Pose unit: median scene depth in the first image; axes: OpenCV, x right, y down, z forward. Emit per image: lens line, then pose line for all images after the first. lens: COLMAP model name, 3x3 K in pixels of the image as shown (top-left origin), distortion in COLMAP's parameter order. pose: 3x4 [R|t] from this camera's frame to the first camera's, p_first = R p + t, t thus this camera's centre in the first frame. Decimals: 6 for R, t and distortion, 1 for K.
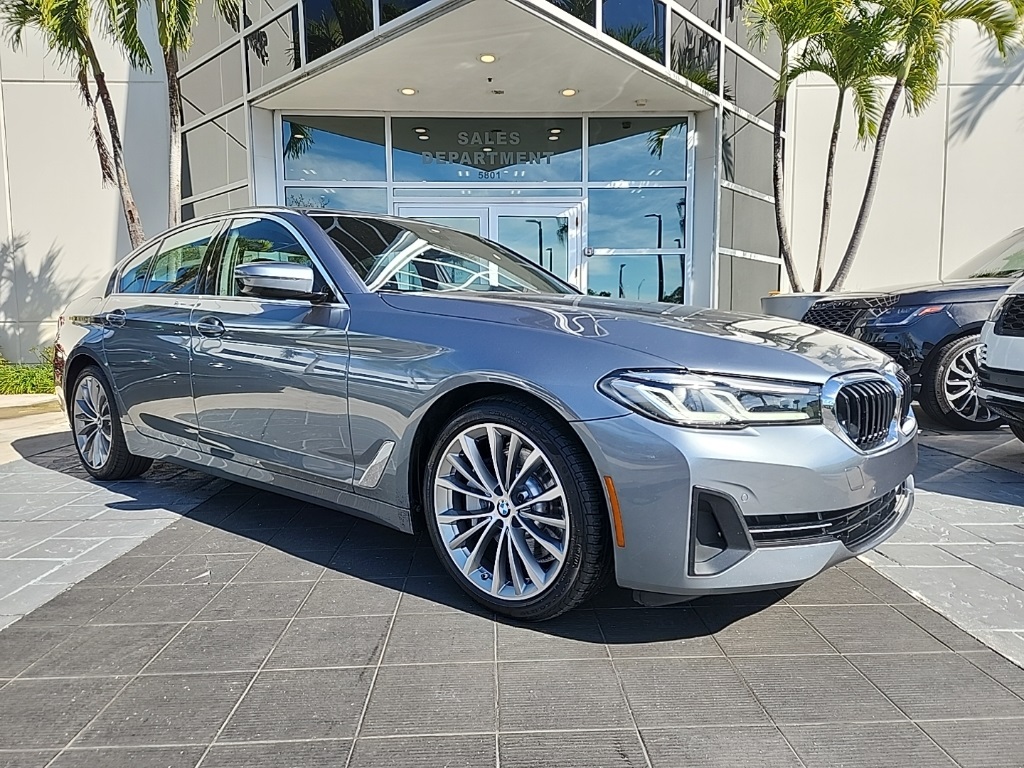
lens RADIAL K [[670.6, 0, 510.7], [0, 670.6, 403.2], [0, 0, 1]] dist [0.065990, -0.049588]
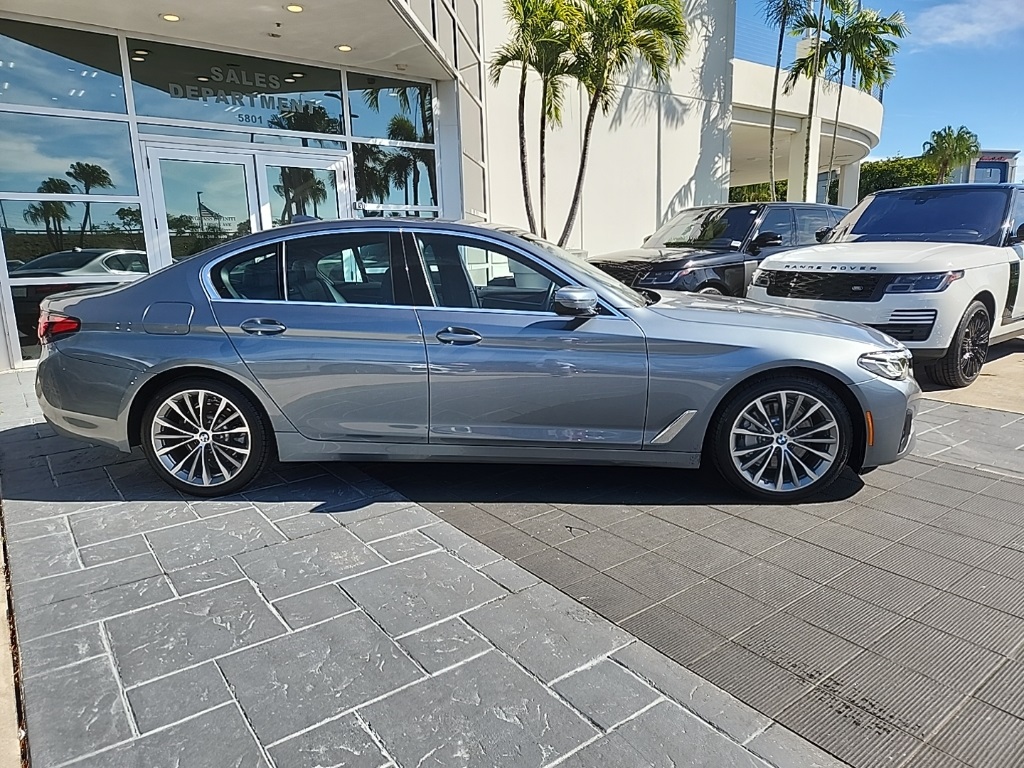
lens RADIAL K [[670.6, 0, 509.9], [0, 670.6, 393.7], [0, 0, 1]] dist [0.065990, -0.049588]
pose [[0.814041, -0.130982, 0.565845, -1.206907], [0.077048, 0.989982, 0.118318, -0.167804], [-0.575674, -0.052719, 0.815978, 0.013419]]
